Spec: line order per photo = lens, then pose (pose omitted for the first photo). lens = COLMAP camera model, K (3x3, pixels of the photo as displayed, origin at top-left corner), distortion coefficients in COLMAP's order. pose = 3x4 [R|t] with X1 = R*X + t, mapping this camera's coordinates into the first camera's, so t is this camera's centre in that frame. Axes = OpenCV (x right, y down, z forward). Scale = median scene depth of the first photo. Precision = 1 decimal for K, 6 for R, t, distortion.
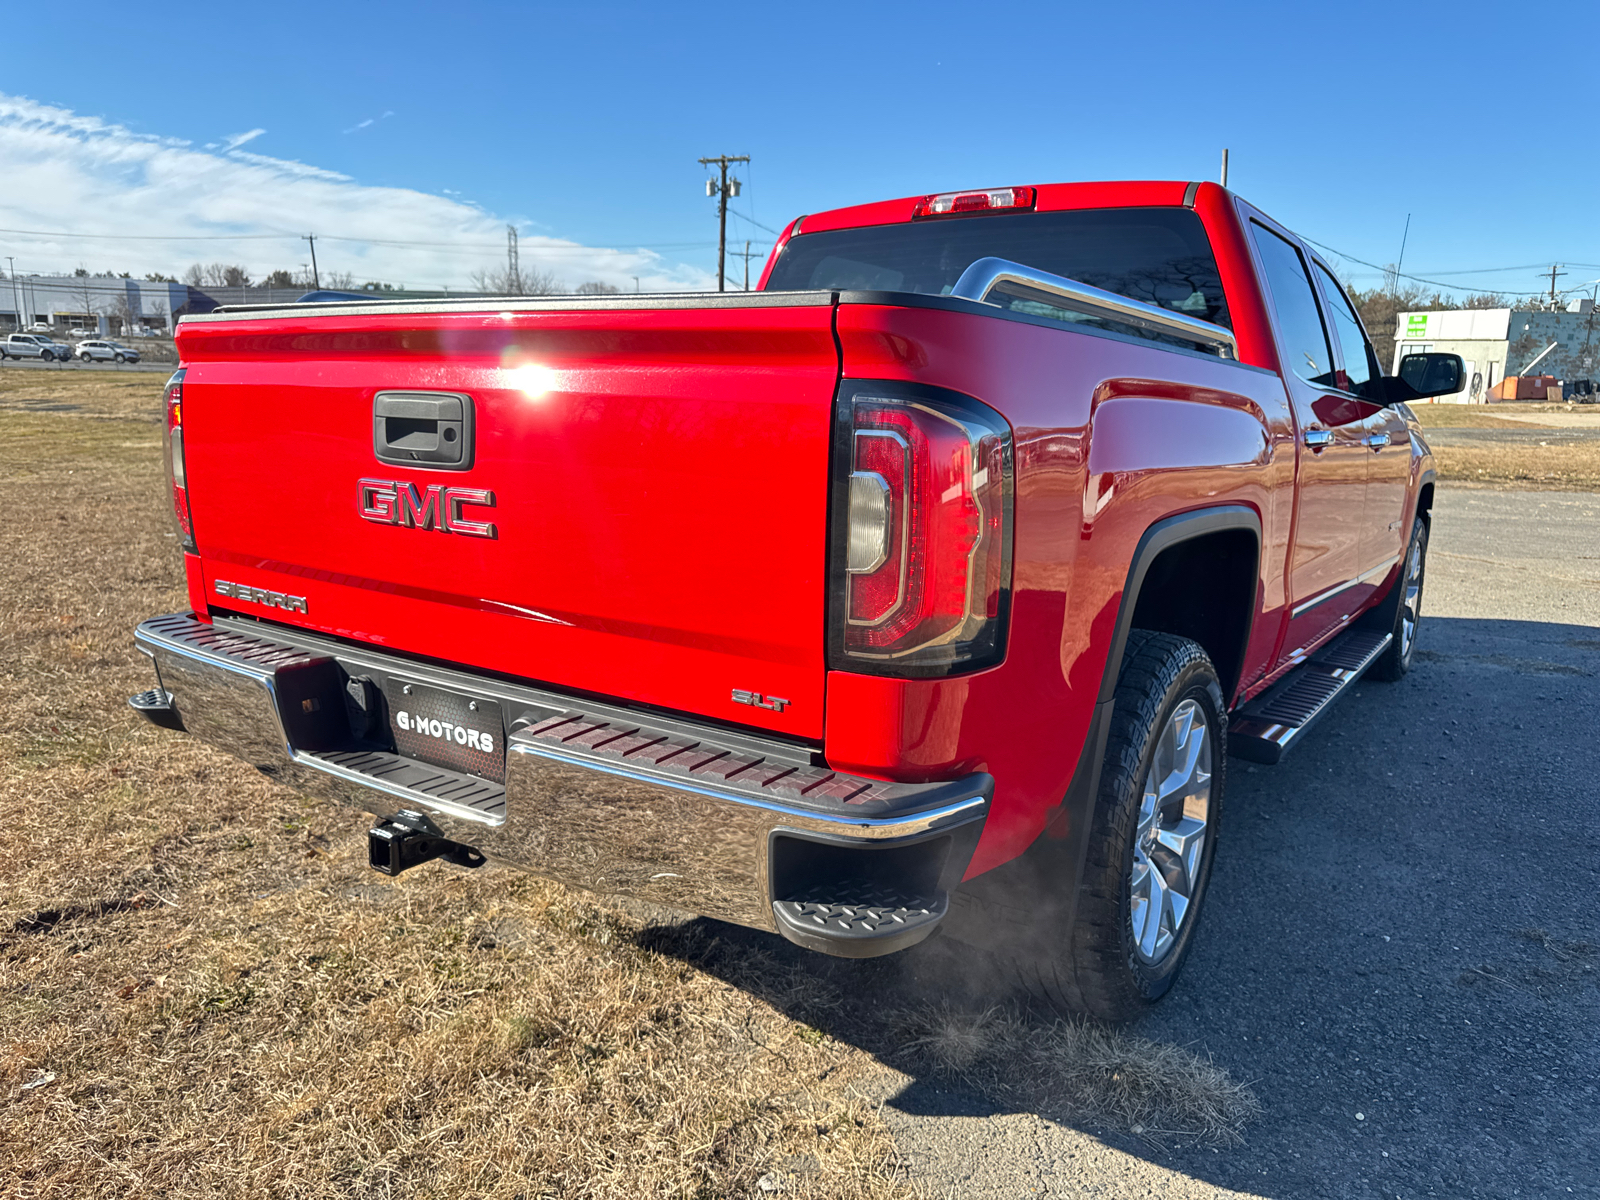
lens RADIAL K [[1153.4, 0, 799.5], [0, 1153.4, 600.8], [0, 0, 1]] dist [0.018675, -0.022339]
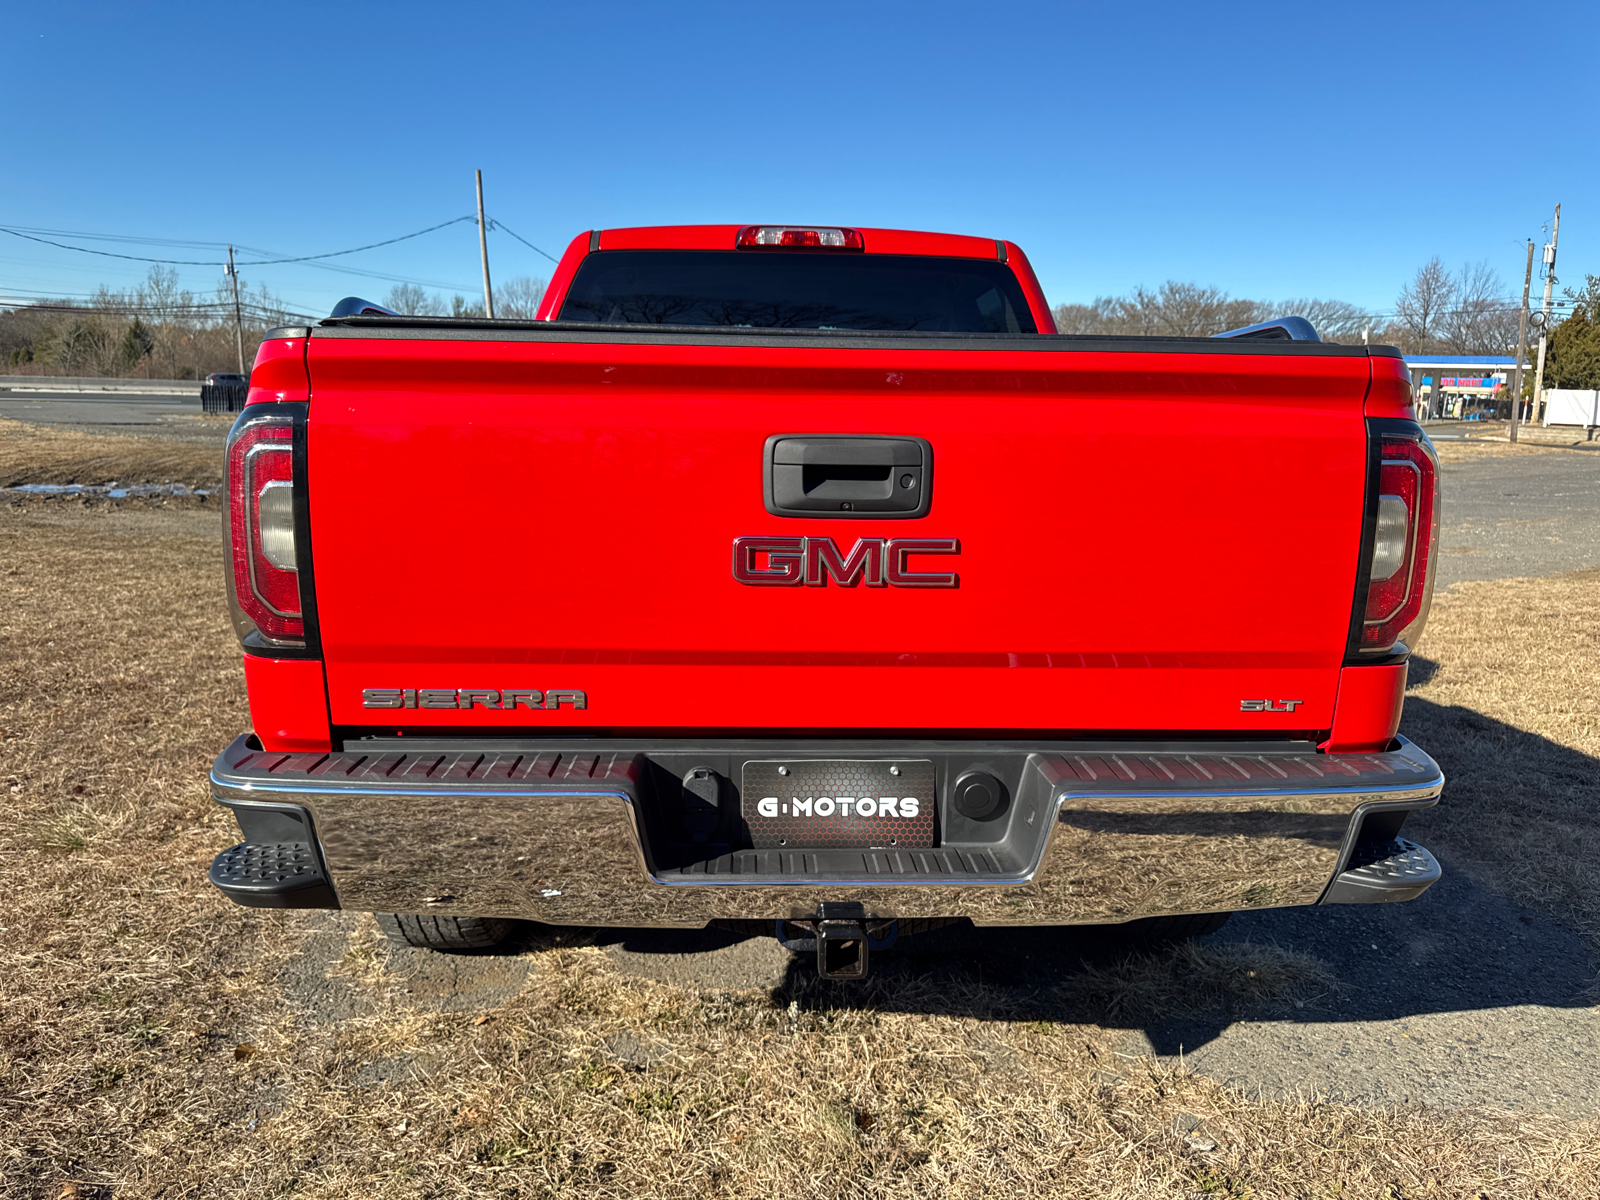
lens RADIAL K [[1153.4, 0, 811.0], [0, 1153.4, 595.4], [0, 0, 1]] dist [0.018675, -0.022339]
pose [[0.795422, -0.099901, 0.597766, -0.050611], [0.109207, 0.993802, 0.020770, -0.004342], [-0.596136, 0.048759, 0.801401, 0.017040]]
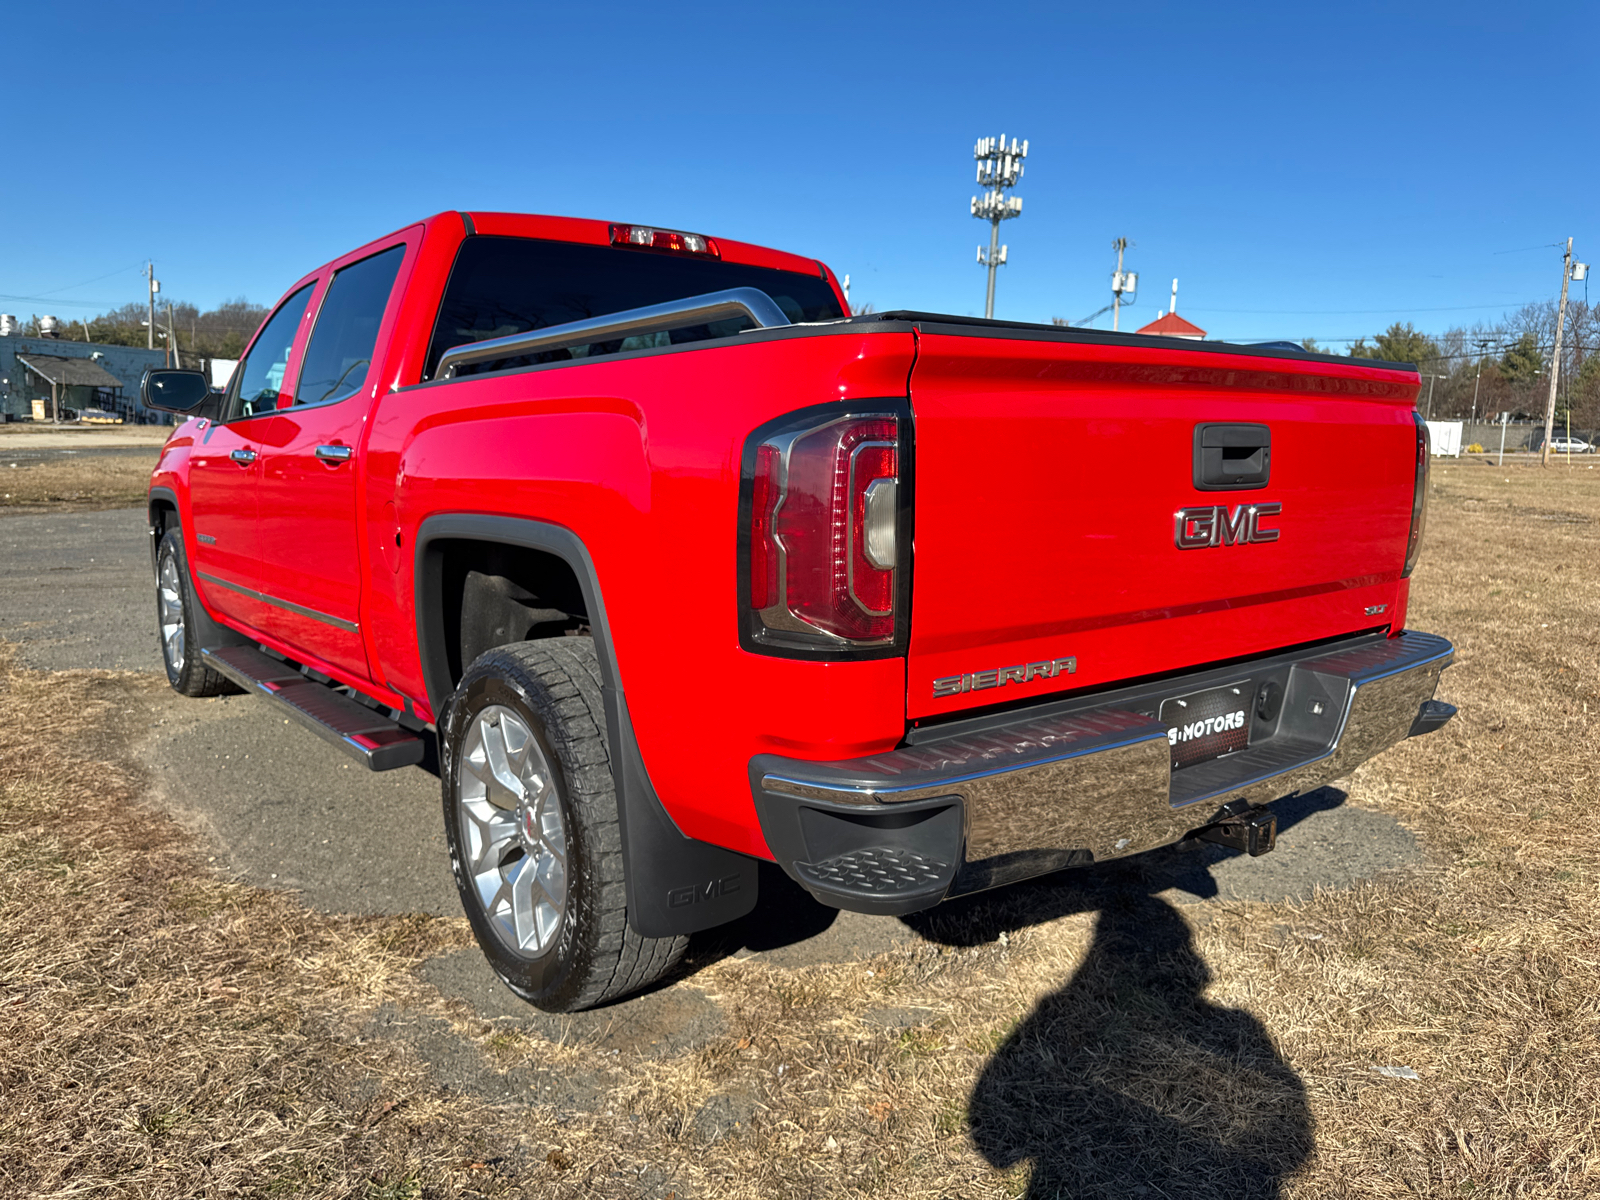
lens RADIAL K [[1153.4, 0, 804.1], [0, 1153.4, 598.4], [0, 0, 1]] dist [0.018675, -0.022339]
pose [[0.306976, -0.154039, 0.939169, -0.086535], [0.172717, 0.979445, 0.104191, -0.011401], [-0.935914, 0.130226, 0.327271, 0.058776]]
